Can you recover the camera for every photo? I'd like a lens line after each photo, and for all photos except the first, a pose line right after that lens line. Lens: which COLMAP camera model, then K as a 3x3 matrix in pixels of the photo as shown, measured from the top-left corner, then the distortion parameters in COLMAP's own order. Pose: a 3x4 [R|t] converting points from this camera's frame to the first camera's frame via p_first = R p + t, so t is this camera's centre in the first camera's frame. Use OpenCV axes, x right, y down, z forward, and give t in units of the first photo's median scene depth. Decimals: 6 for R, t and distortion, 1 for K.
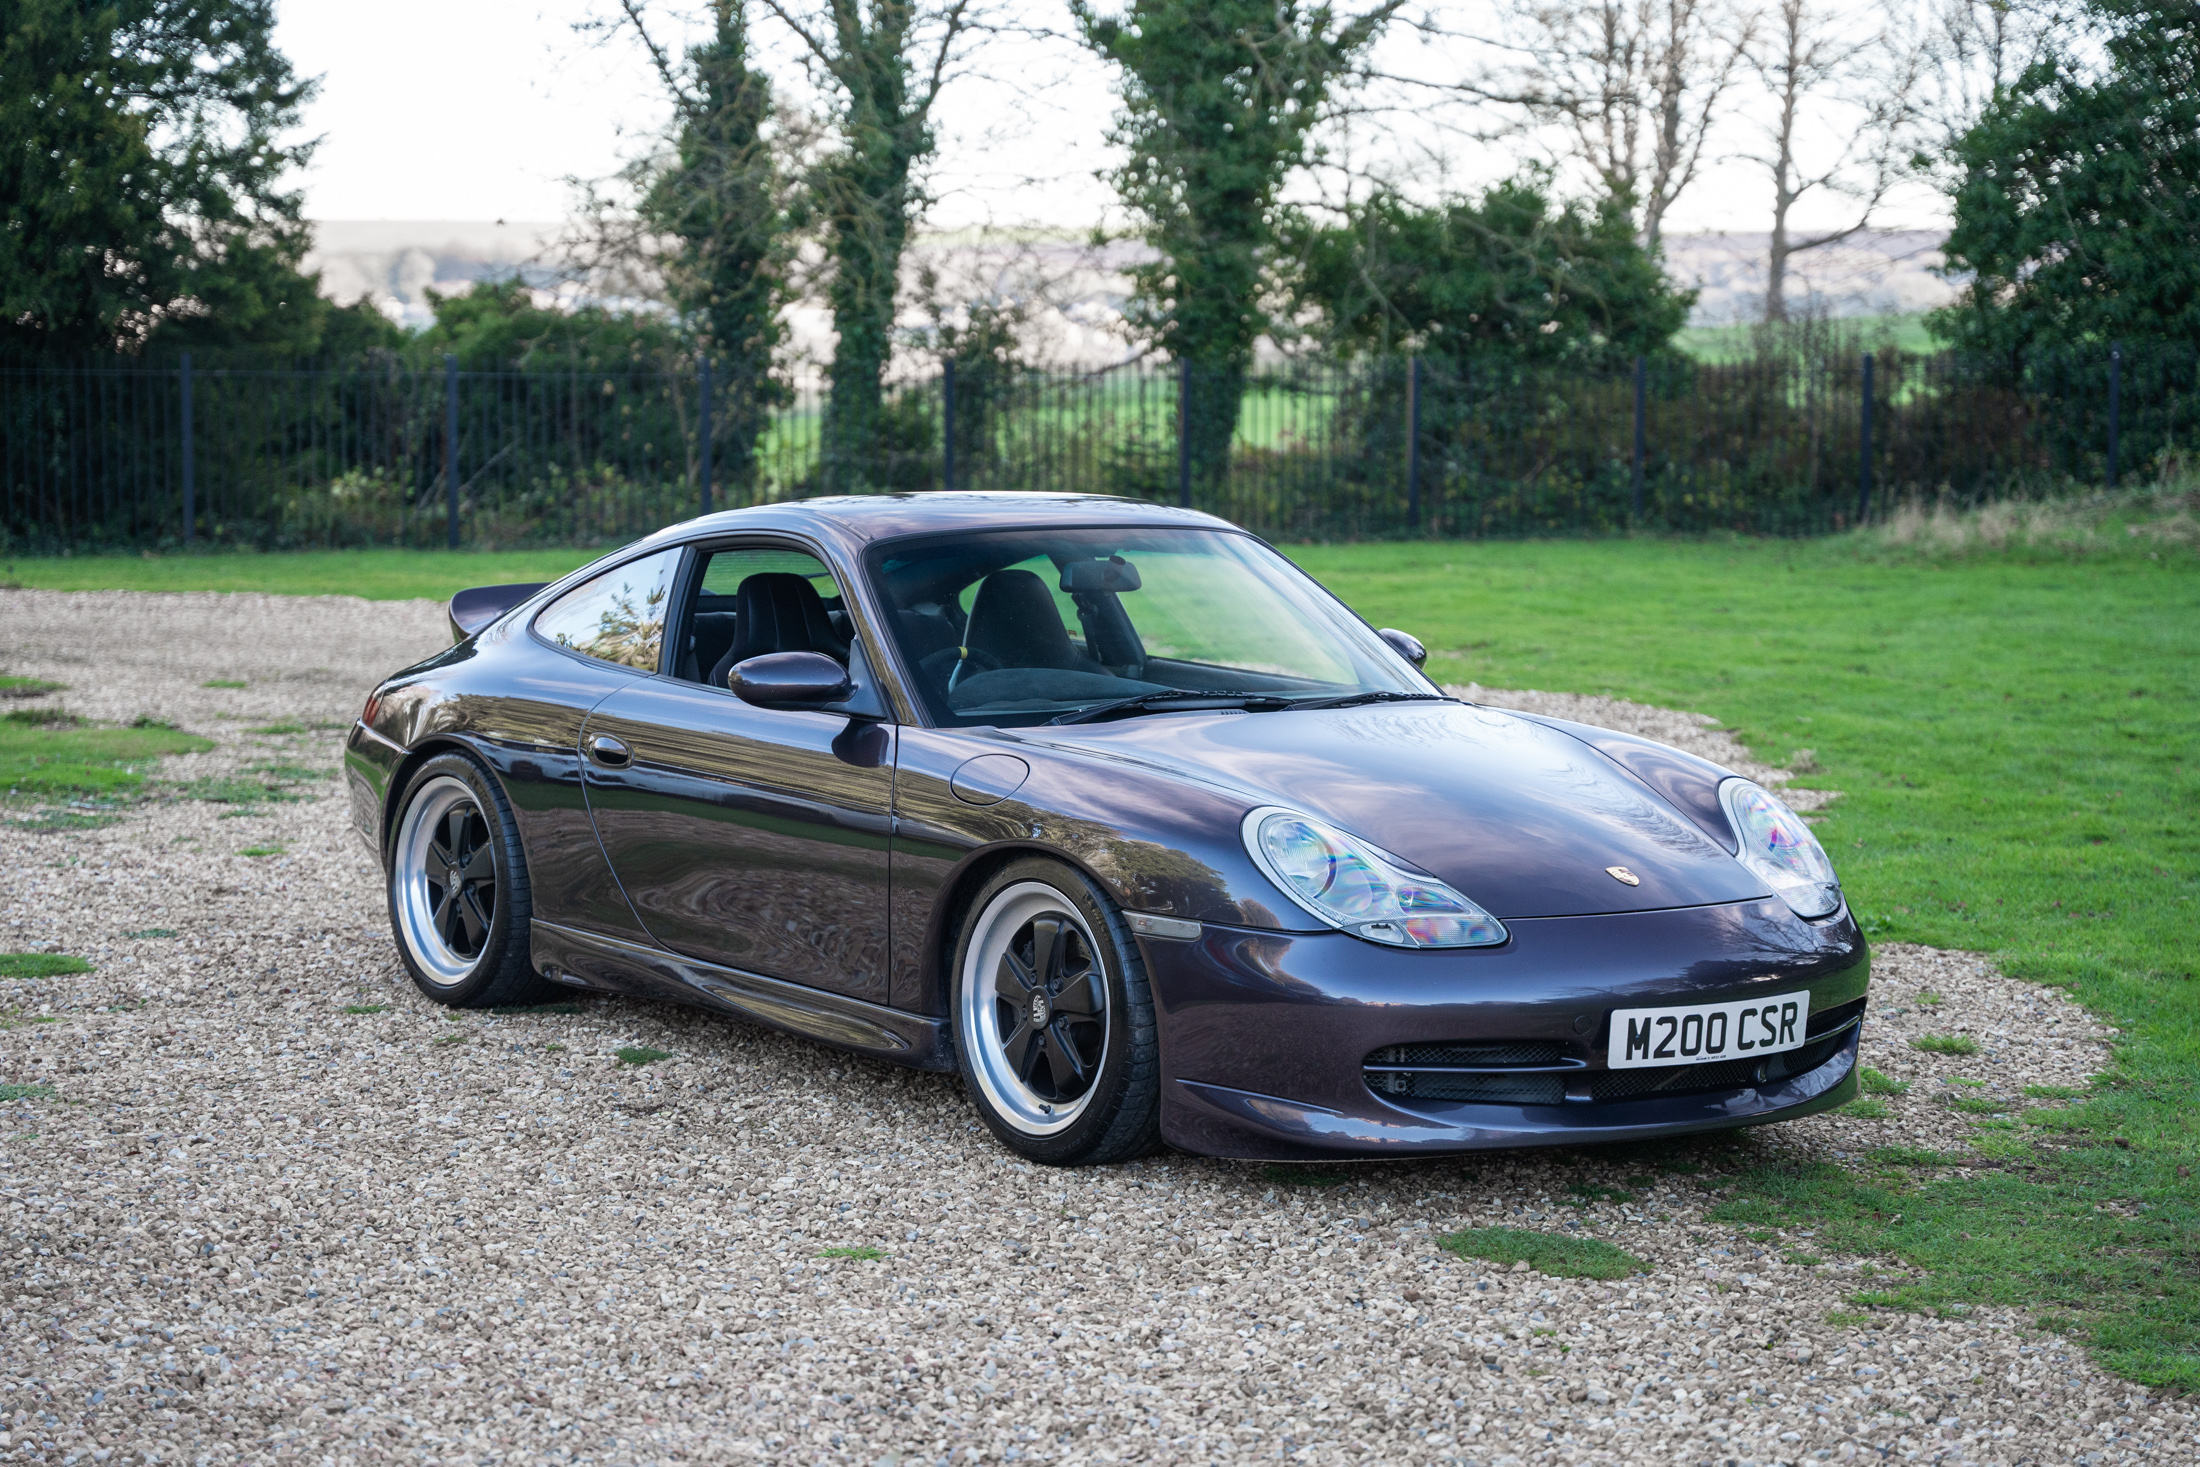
lens RADIAL K [[4198.6, 0, 1098.1], [0, 4198.6, 703.8], [0, 0, 1]] dist [0.254123, 0.261222]
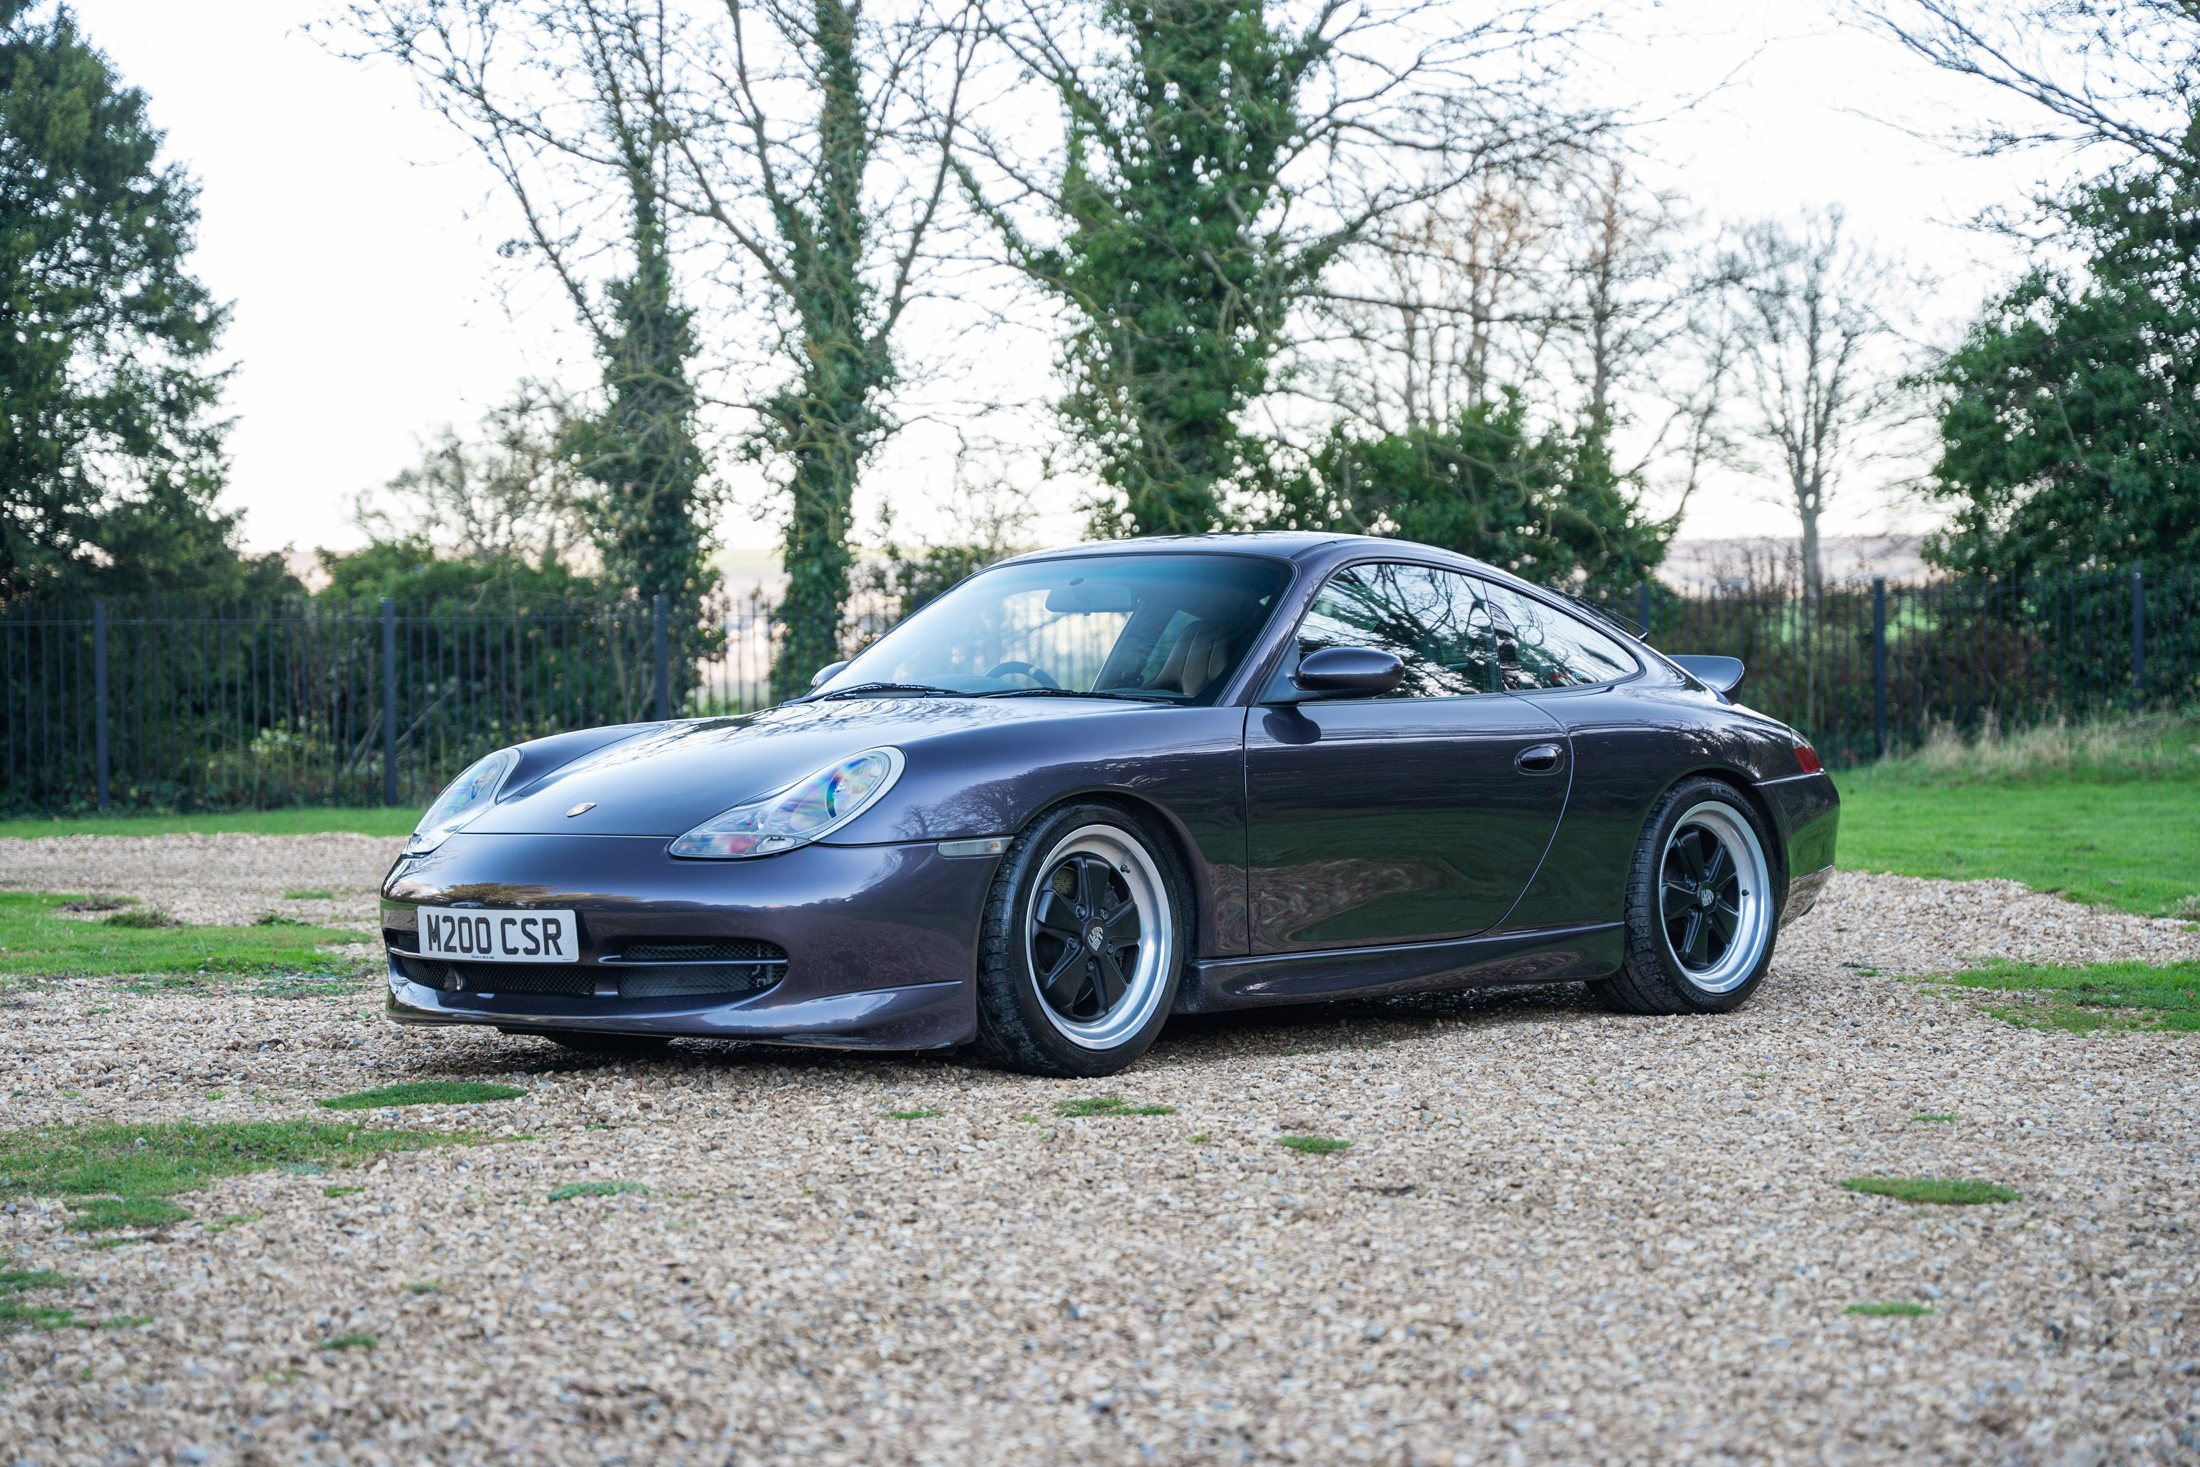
lens RADIAL K [[4352.6, 0, 1100.0], [0, 4352.6, 733.5], [0, 0, 1]] dist [0.275749, 0.267730]
pose [[0.998340, -0.020148, 0.053957, -0.118865], [0.023789, 0.997422, -0.067705, 0.037168], [-0.052454, 0.068876, 0.996245, 0.095499]]
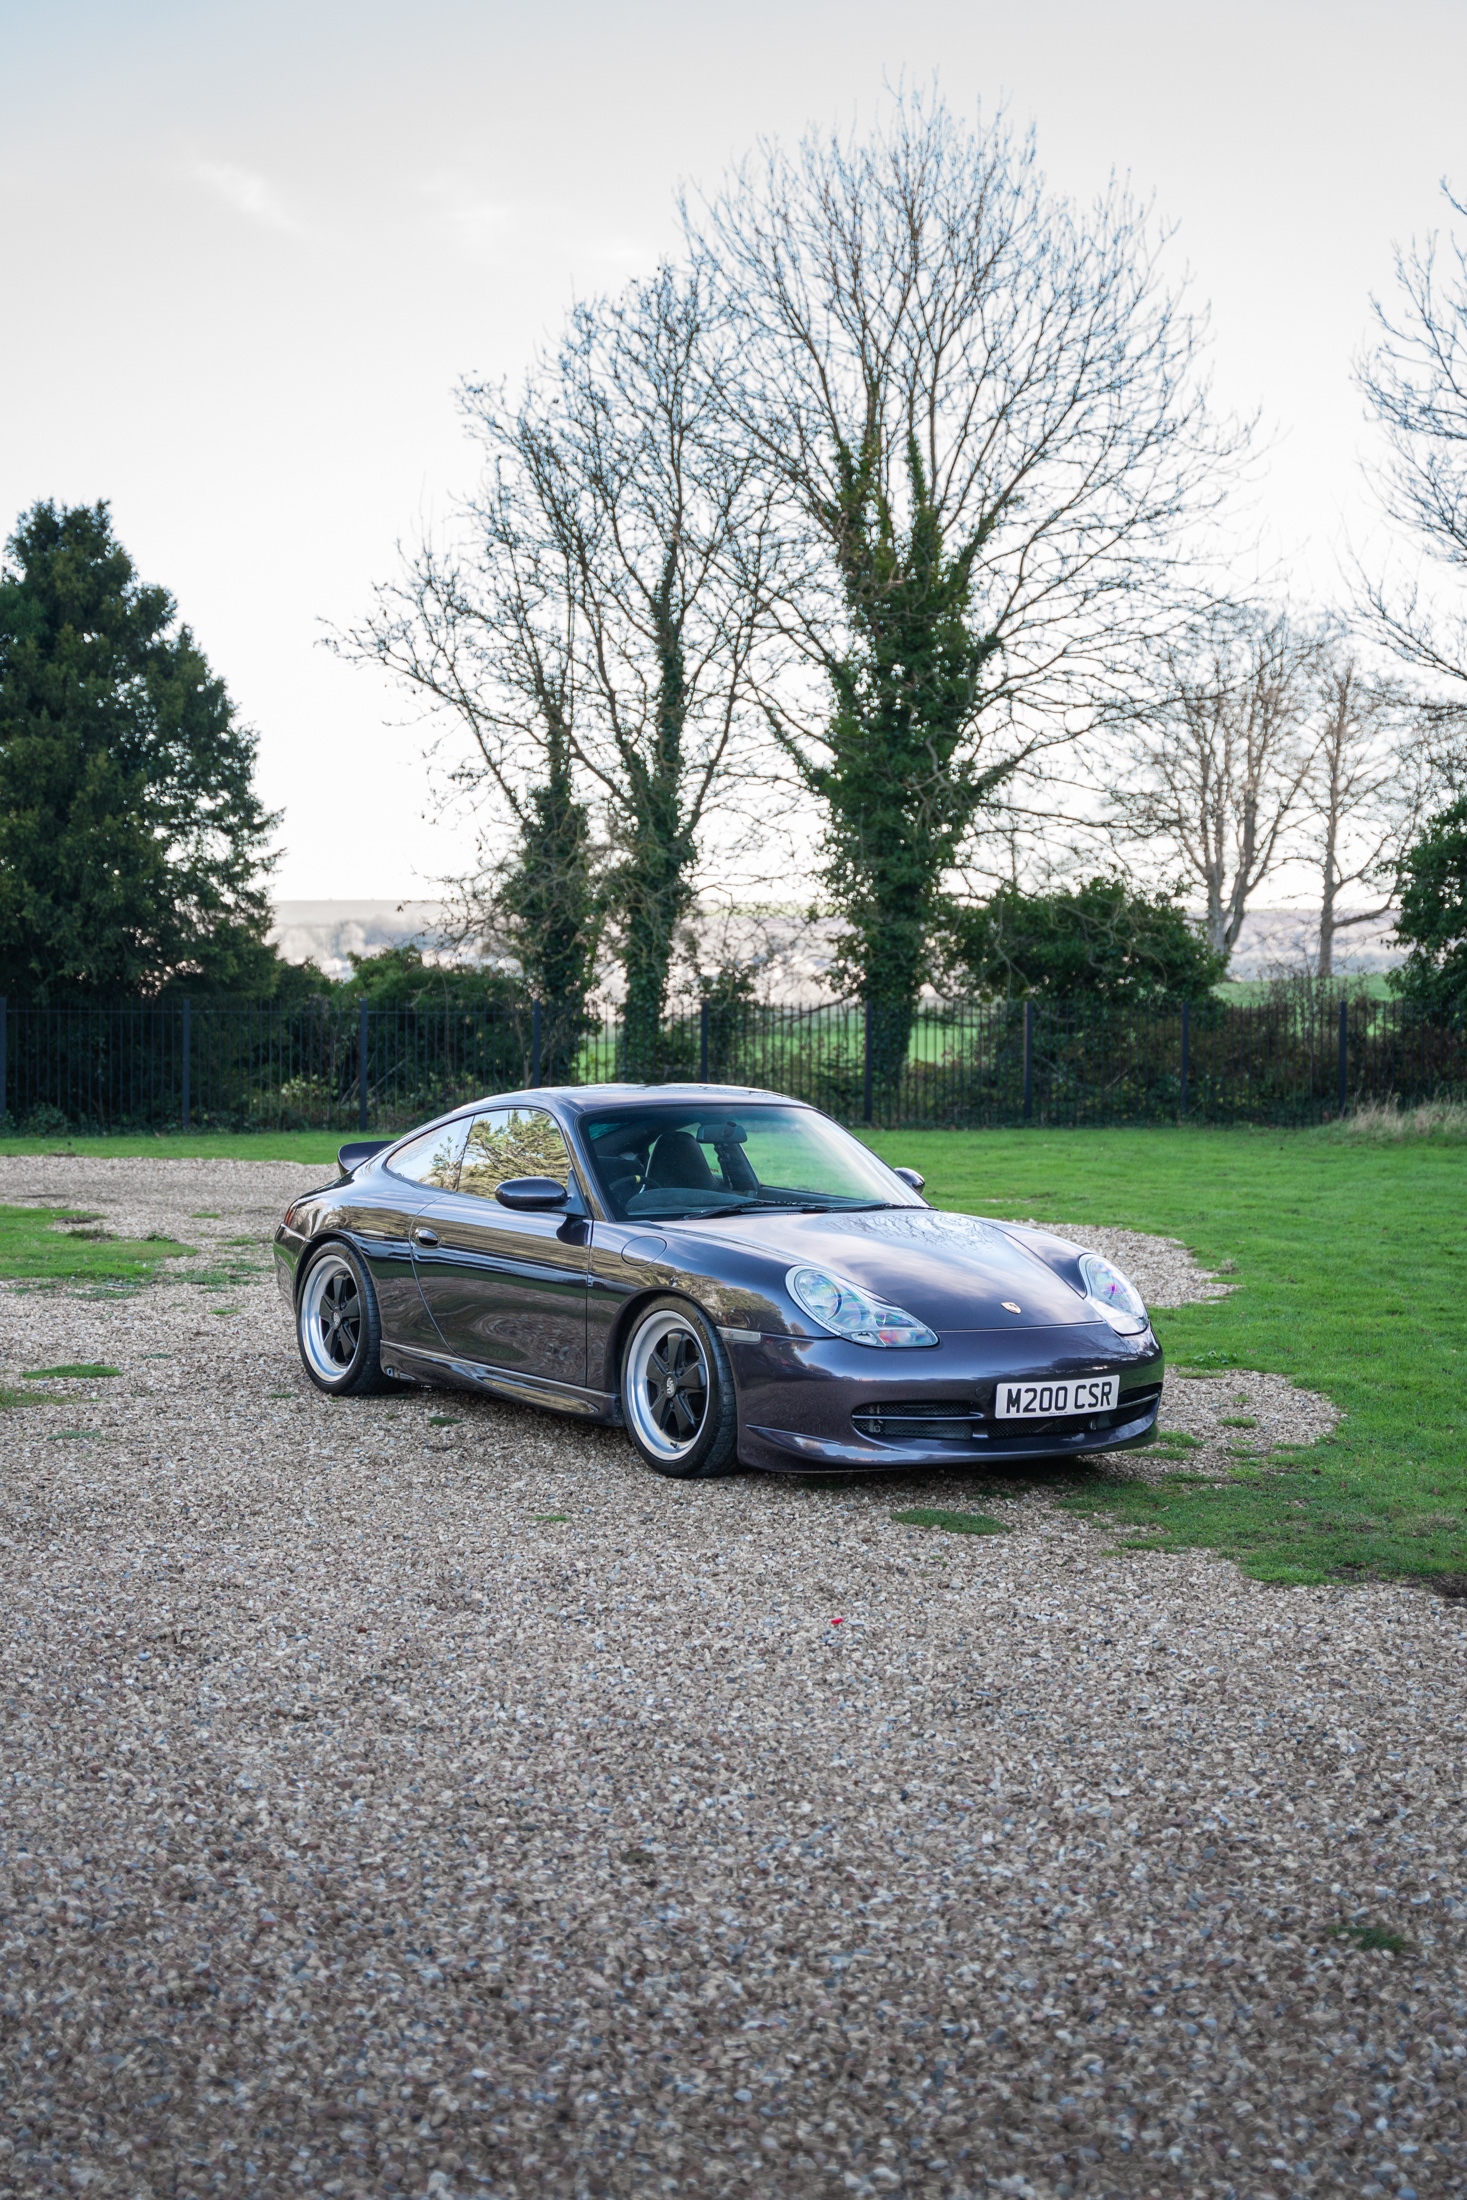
lens RADIAL K [[3073.5, 0, 748.1], [0, 3073.5, 1052.8], [0, 0, 1]] dist [0.074499, -0.026634]
pose [[0.999528, 0.003101, -0.030569, 0.029670], [-0.005069, 0.997904, -0.064517, 0.009960], [0.030305, 0.064641, 0.997448, -0.133189]]
